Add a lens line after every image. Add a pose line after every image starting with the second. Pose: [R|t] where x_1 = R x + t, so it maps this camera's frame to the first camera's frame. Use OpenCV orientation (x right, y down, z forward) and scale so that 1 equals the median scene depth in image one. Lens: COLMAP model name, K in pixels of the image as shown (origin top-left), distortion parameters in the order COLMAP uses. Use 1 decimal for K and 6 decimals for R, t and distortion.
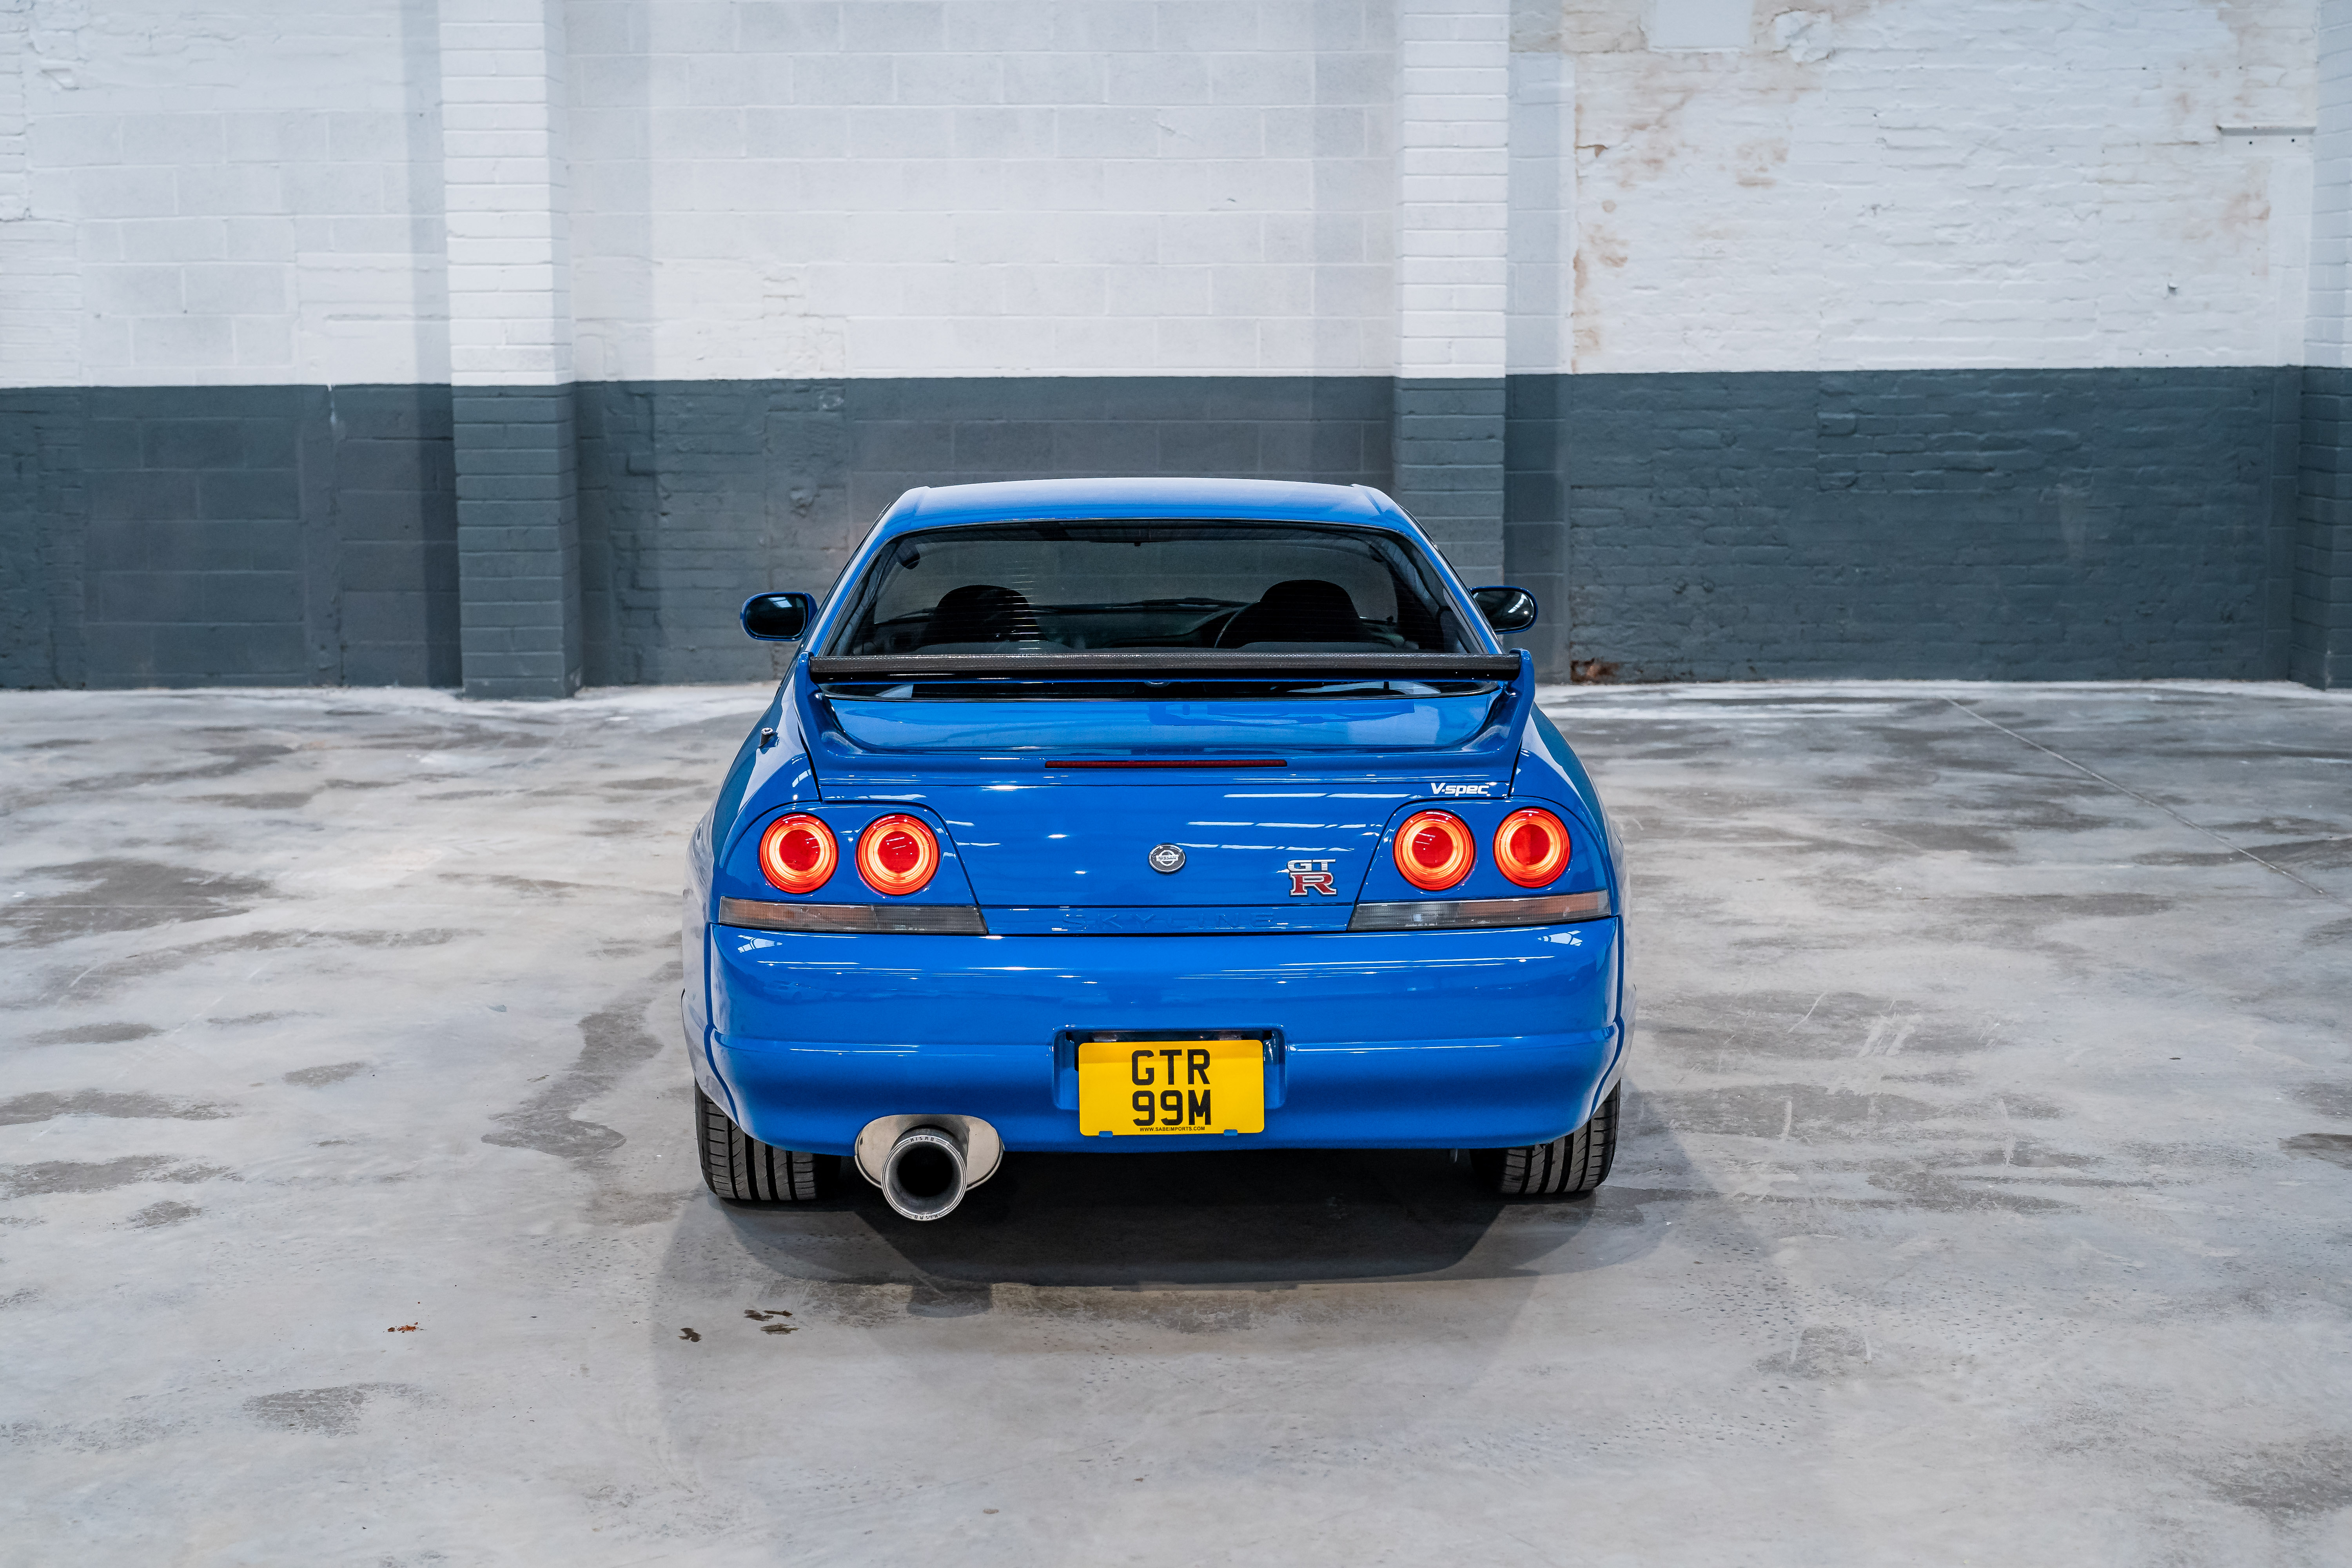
lens RADIAL K [[3236.9, 0, 1162.5], [0, 3236.9, 764.6], [0, 0, 1]] dist [-0.018035, 0.103610]
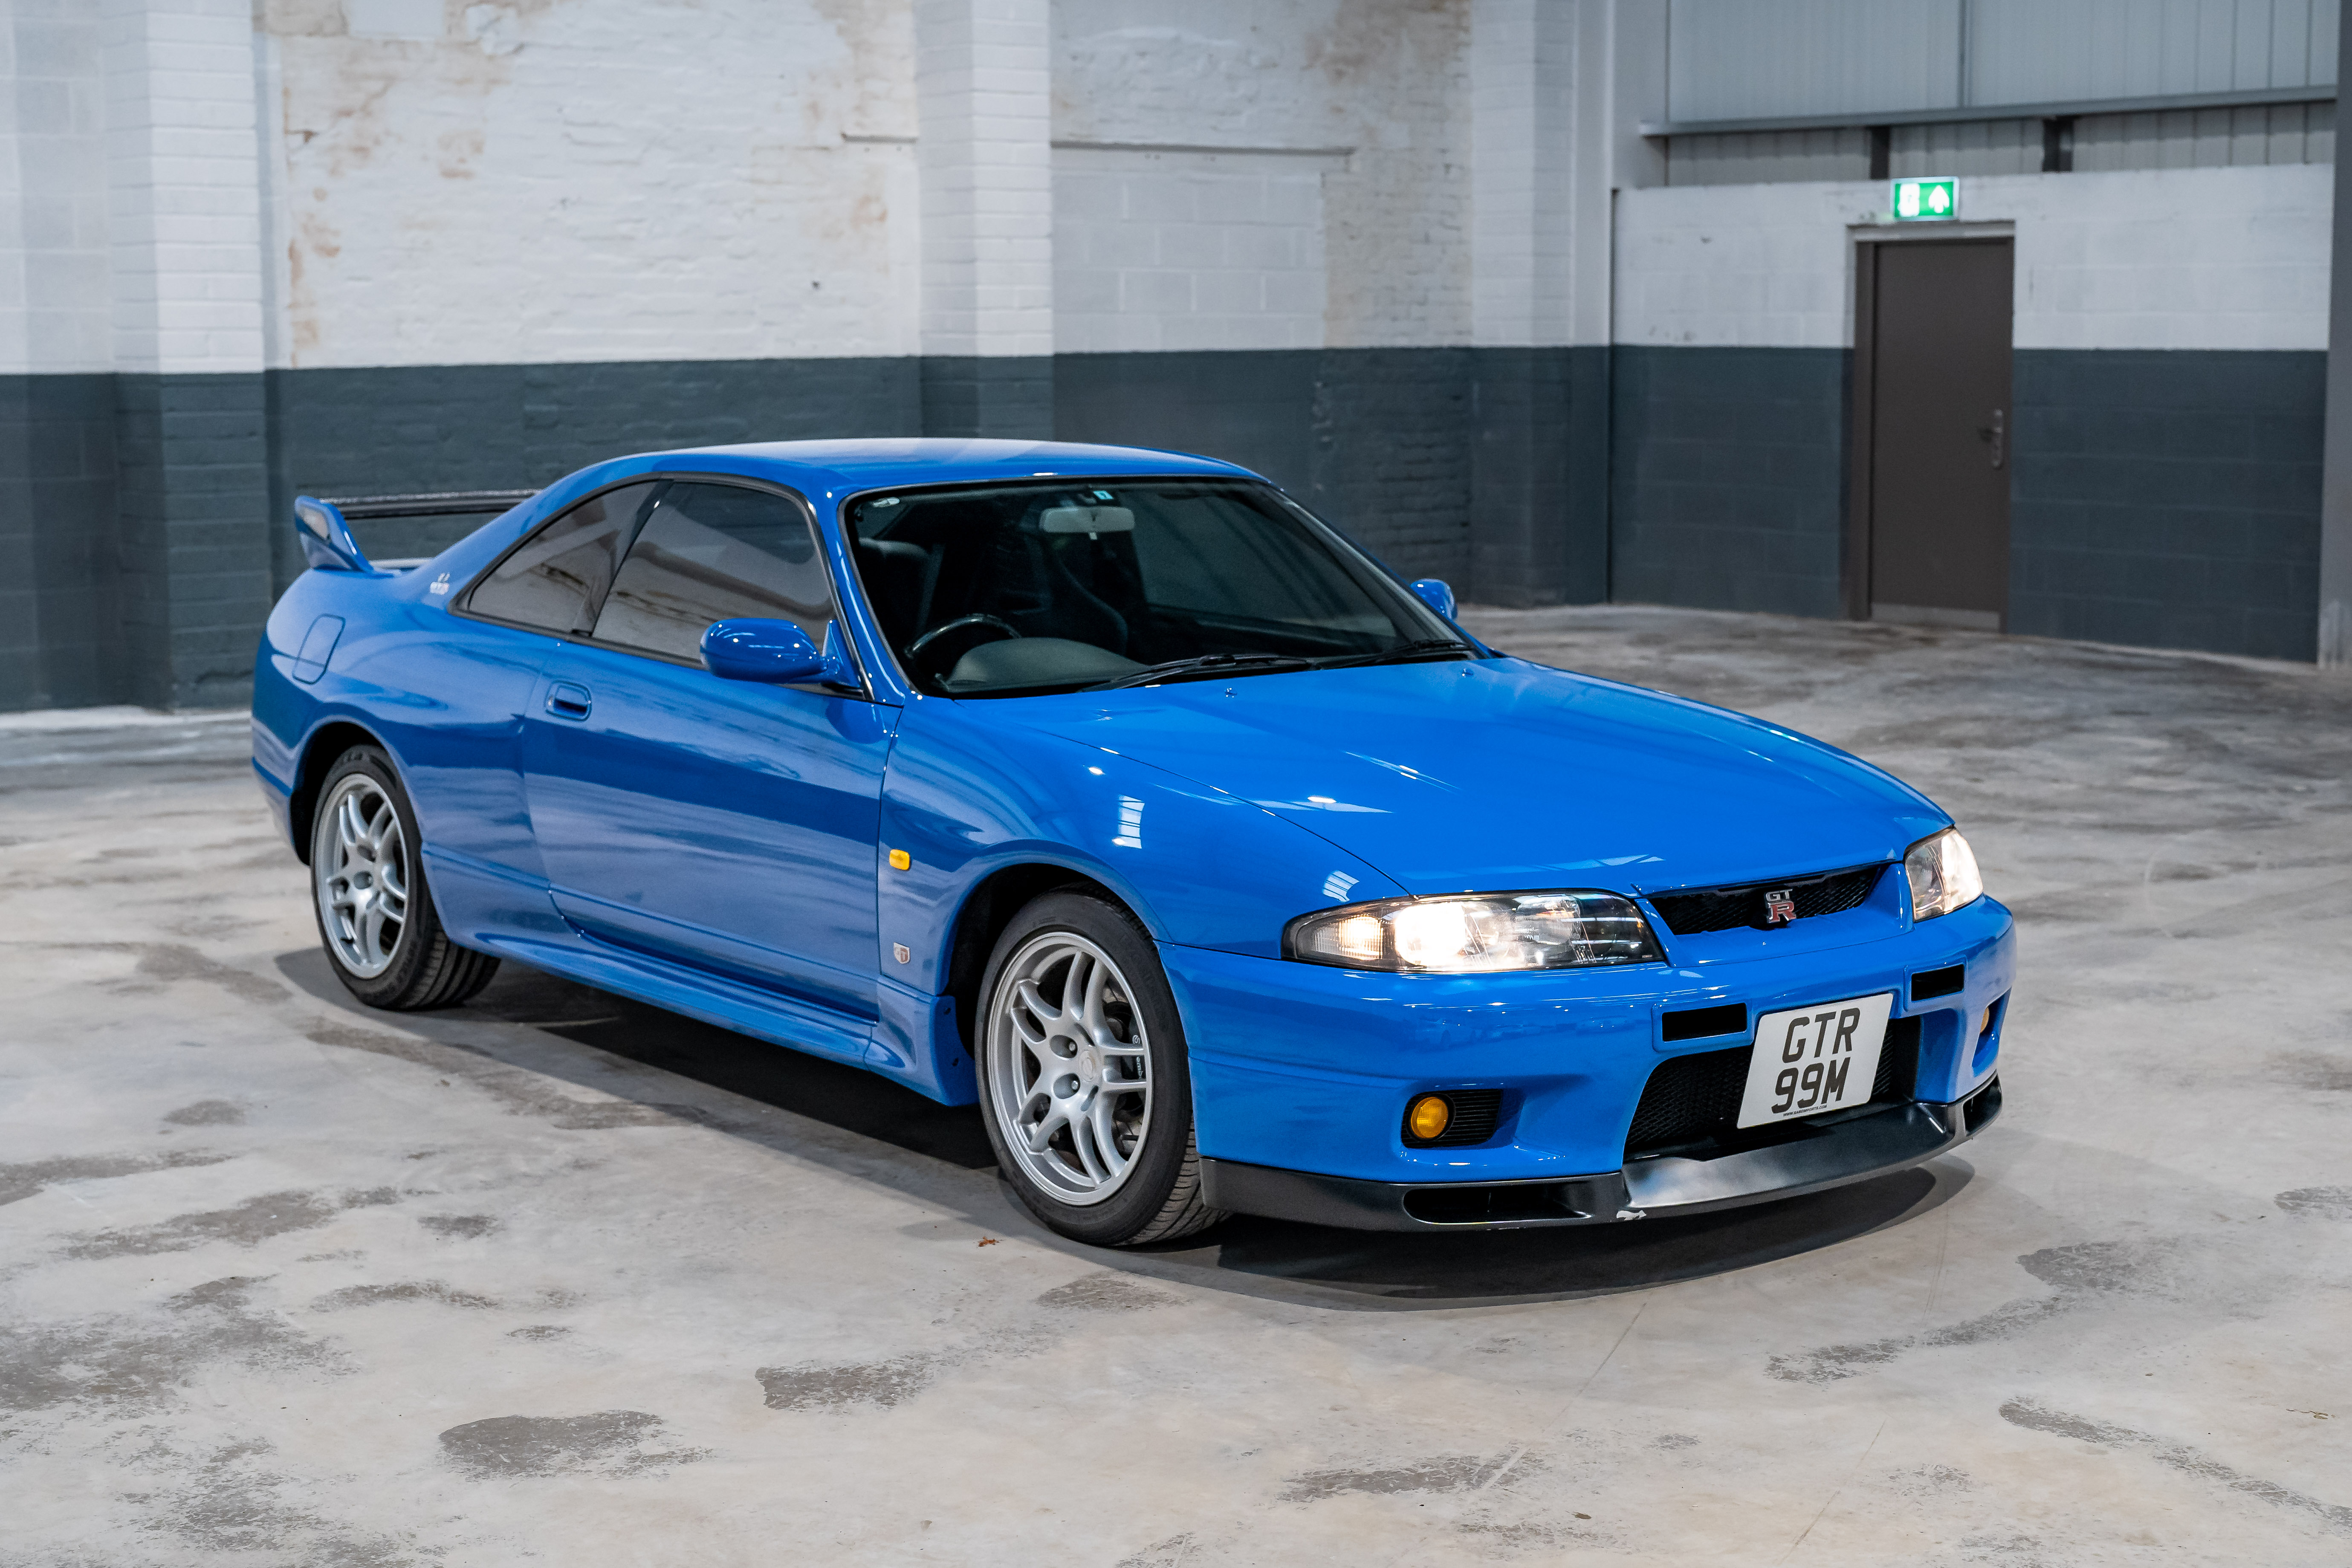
lens RADIAL K [[3515.2, 0, 1225.1], [0, 3515.2, 726.7], [0, 0, 1]] dist [-0.010389, 0.025225]
pose [[0.766653, -0.073221, 0.637873, -0.336398], [0.091396, 0.995805, 0.004459, 0.005183], [-0.635524, 0.054880, 0.770128, 0.032632]]
